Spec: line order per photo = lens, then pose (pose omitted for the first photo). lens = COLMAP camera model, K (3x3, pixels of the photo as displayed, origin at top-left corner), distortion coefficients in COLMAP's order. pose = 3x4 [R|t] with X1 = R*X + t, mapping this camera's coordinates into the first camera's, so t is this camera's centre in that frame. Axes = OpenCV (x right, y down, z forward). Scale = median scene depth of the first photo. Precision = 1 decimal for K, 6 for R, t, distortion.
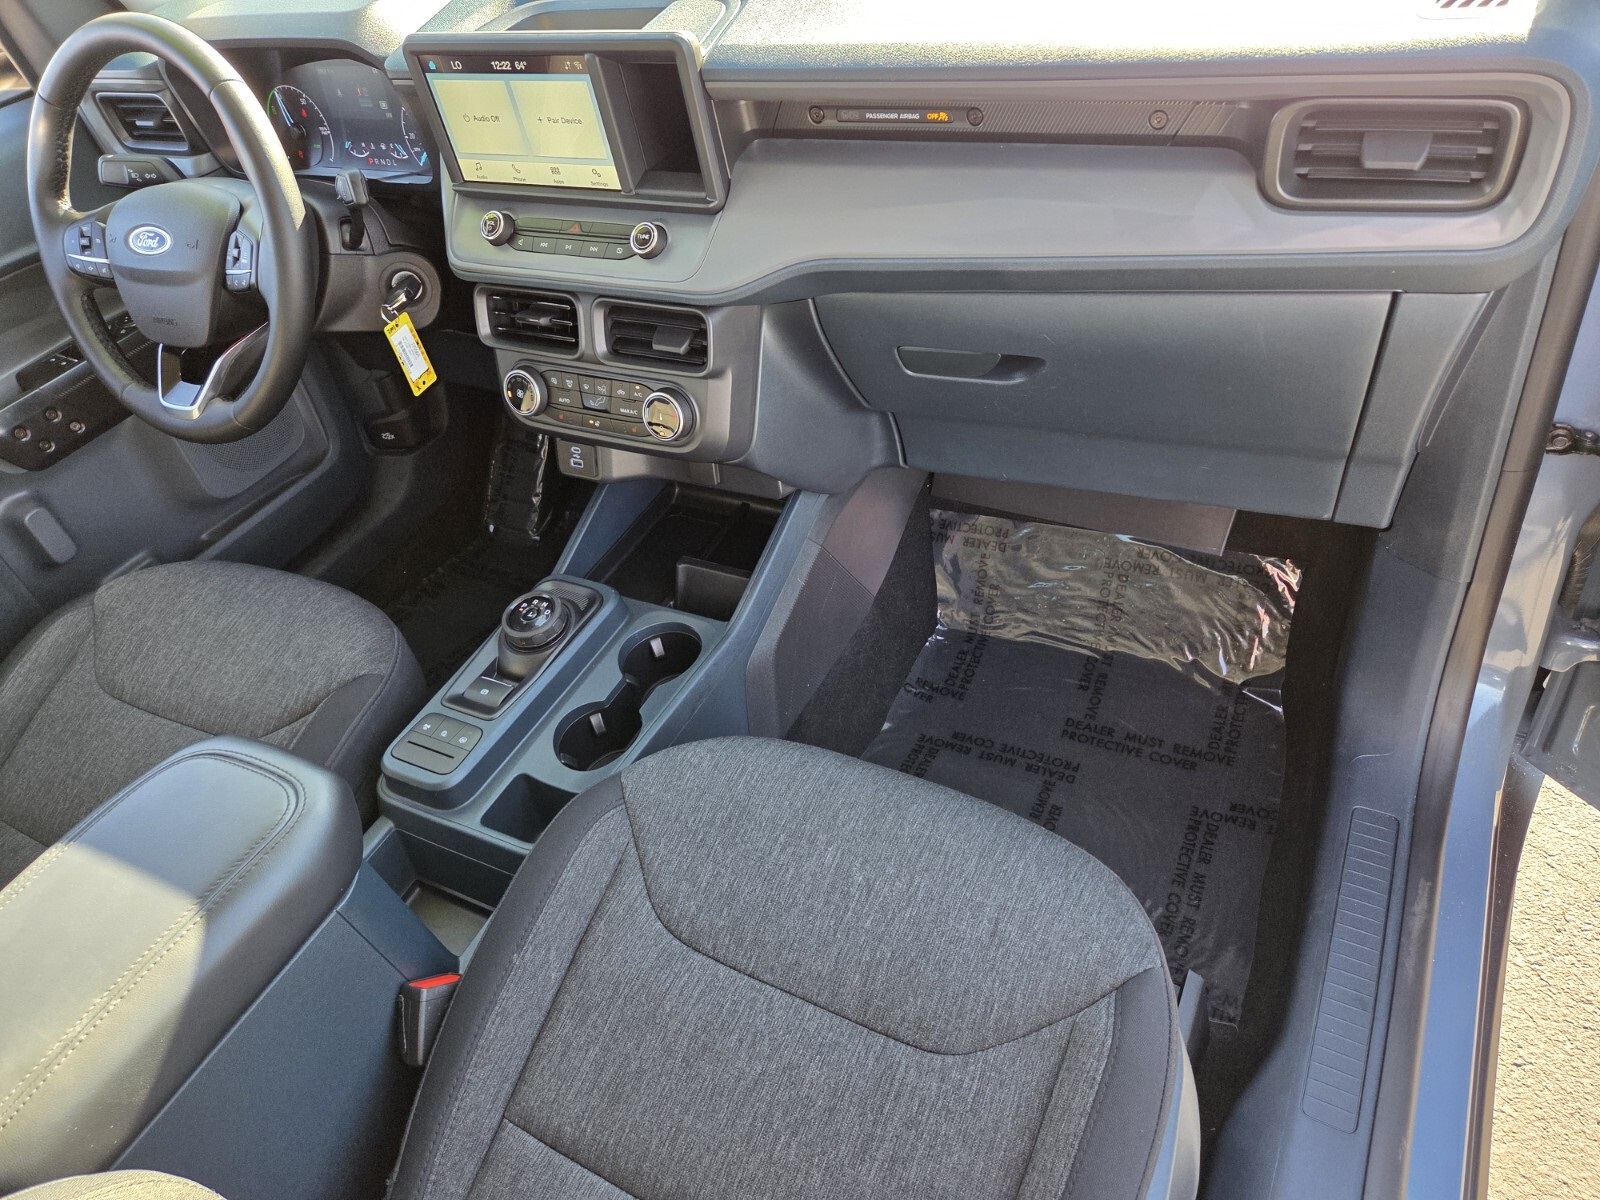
lens RADIAL K [[1116.7, 0, 789.4], [0, 1116.7, 600.1], [0, 0, 1]] dist [0.034973, -0.000965]
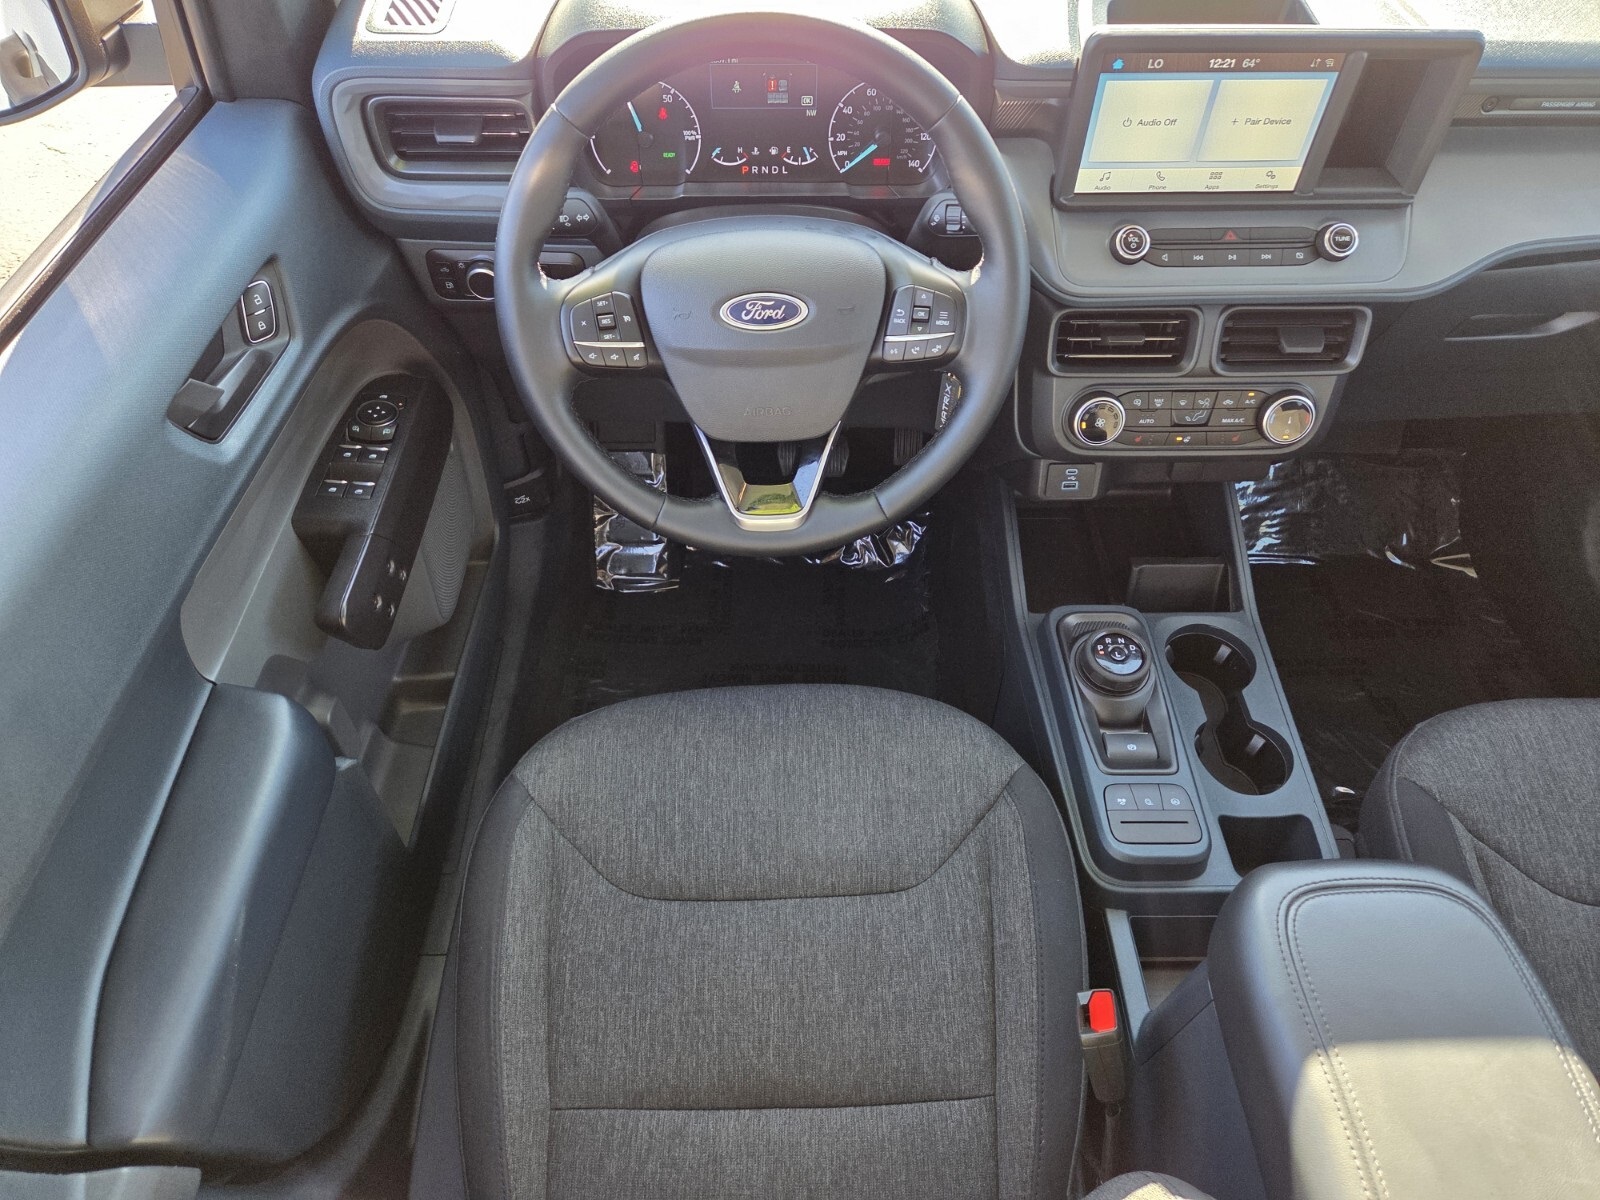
lens RADIAL K [[1114.5, 0, 786.9], [0, 1114.5, 601.1], [0, 0, 1]] dist [0.104590, -0.091433]
pose [[0.852583, -0.245880, 0.461135, -0.955420], [0.212734, 0.969273, 0.123503, -0.219596], [-0.477333, -0.007198, 0.878693, 0.325844]]
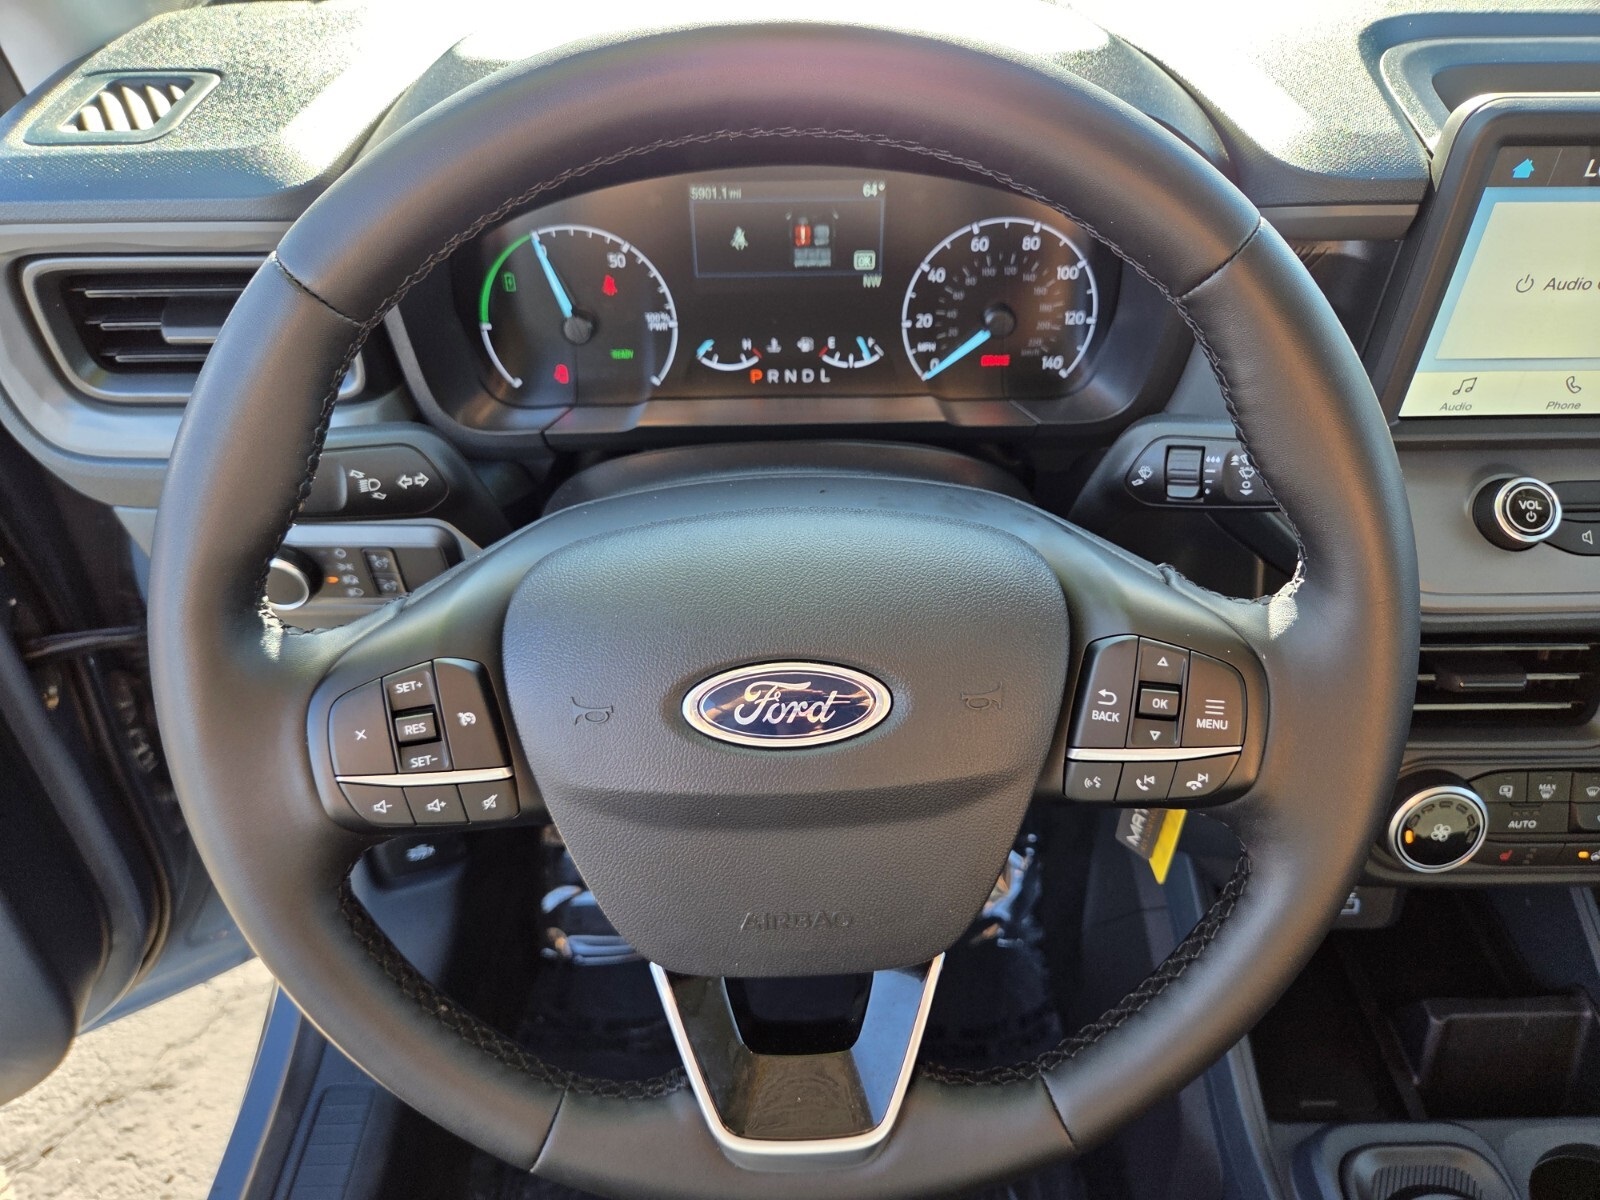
lens RADIAL K [[1116.7, 0, 789.4], [0, 1116.7, 600.1], [0, 0, 1]] dist [0.034973, -0.000965]
pose [[0.862735, -0.179028, 0.472902, -0.713751], [0.219017, 0.975249, -0.030358, -0.338567], [-0.455763, 0.129764, 0.880592, 0.719513]]
